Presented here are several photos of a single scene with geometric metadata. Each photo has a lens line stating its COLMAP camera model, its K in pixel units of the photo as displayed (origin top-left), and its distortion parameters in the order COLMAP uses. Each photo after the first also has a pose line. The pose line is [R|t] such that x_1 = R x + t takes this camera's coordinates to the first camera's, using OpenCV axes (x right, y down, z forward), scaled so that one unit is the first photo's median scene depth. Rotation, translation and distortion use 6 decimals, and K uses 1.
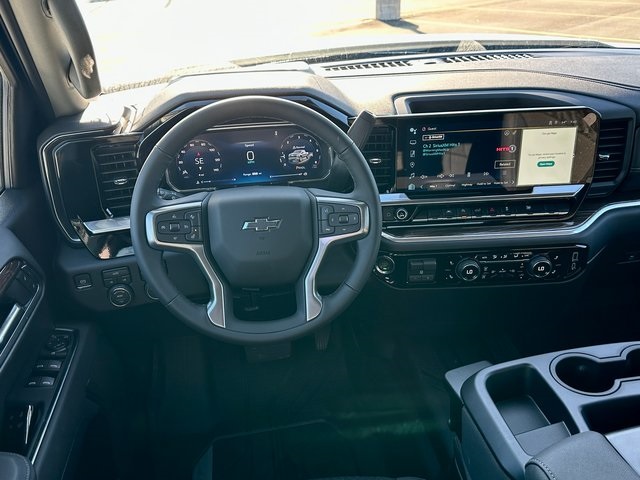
lens RADIAL K [[554.6, 0, 320.0], [0, 554.6, 240.0], [0, 0, 1]] dist [0.151667, -0.310990]
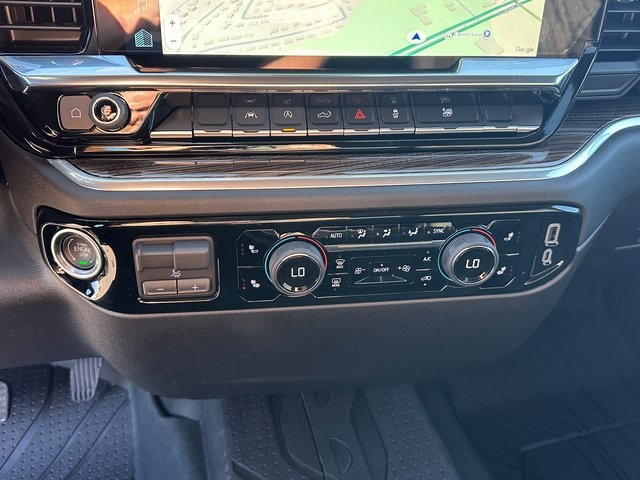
lens RADIAL K [[554.6, 0, 320.0], [0, 554.6, 240.0], [0, 0, 1]] dist [0.151667, -0.310990]
pose [[0.992329, 0.005755, 0.123494, 0.232822], [-0.011208, 0.998990, 0.043513, 0.017565], [-0.123119, -0.044564, 0.991391, 0.613516]]
